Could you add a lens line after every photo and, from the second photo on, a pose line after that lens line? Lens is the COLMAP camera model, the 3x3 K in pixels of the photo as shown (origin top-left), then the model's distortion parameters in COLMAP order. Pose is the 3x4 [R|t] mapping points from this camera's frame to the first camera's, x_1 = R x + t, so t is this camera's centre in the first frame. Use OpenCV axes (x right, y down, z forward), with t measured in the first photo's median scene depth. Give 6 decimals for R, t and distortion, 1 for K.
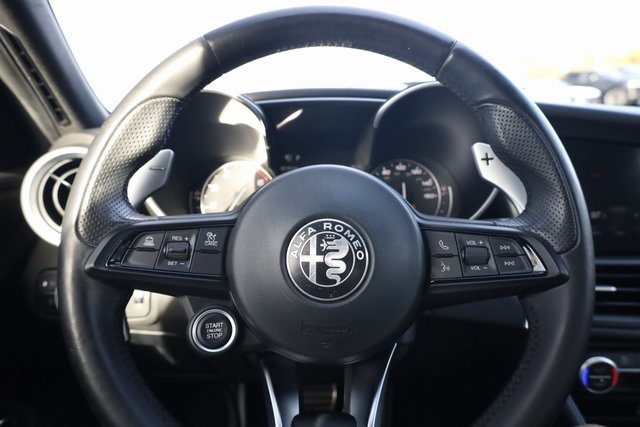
lens RADIAL K [[438.8, 0, 320.0], [0, 438.8, 213.5], [0, 0, 1]] dist [-0.003685, -0.002123]
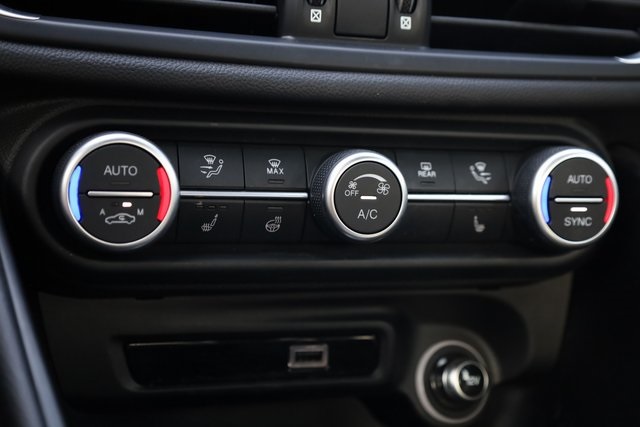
lens RADIAL K [[891.6, 0, 296.5], [0, 891.6, 214.4], [0, 0, 1]] dist [0.011750, 0.057513]
pose [[0.929559, 0.024702, 0.367844, 0.700254], [0.003895, 0.997039, -0.076798, 0.593010], [-0.368652, 0.072821, 0.926711, 0.468668]]
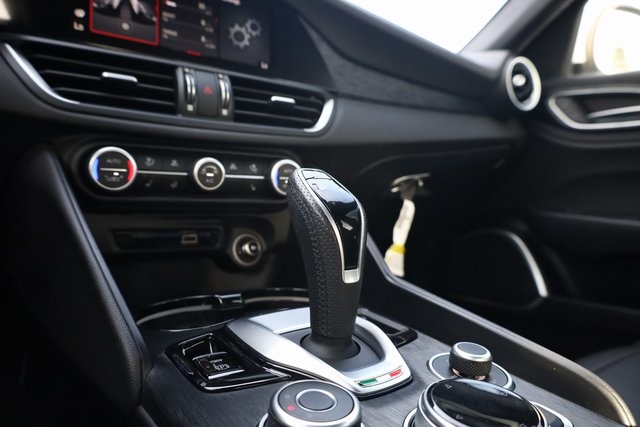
lens RADIAL K [[451.7, 0, 320.0], [0, 451.7, 213.5], [0, 0, 1]] dist [0.003426, -0.000875]
pose [[0.798652, 0.017393, 0.601542, 0.579840], [0.026152, 0.997635, -0.063567, 0.710588], [-0.601225, 0.066499, 0.796308, 0.069329]]
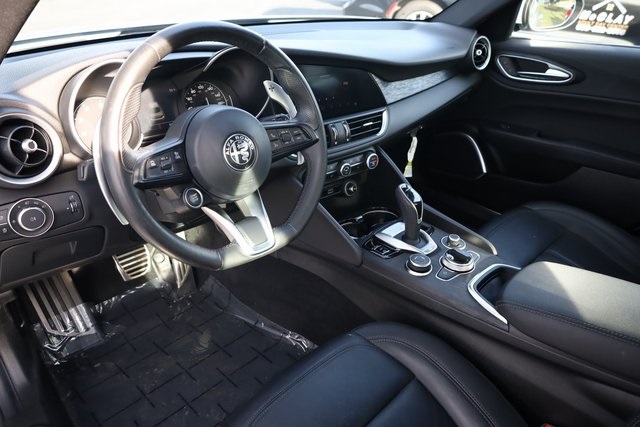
lens RADIAL K [[451.7, 0, 320.0], [0, 451.7, 213.5], [0, 0, 1]] dist [0.003426, -0.000875]
pose [[0.732425, -0.297150, 0.612581, -1.054510], [0.104976, 0.938260, 0.329617, -0.284397], [-0.672706, -0.177114, 0.718399, -0.885243]]
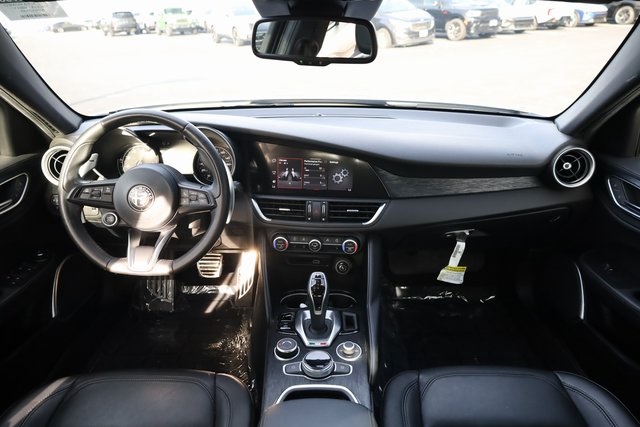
lens RADIAL K [[451.7, 0, 320.0], [0, 451.7, 213.5], [0, 0, 1]] dist [0.003426, -0.000875]
pose [[0.999475, 0.028738, -0.014942, 1.211915], [-0.025279, 0.980509, 0.194840, -0.407758], [0.020250, -0.194360, 0.980721, -1.972877]]
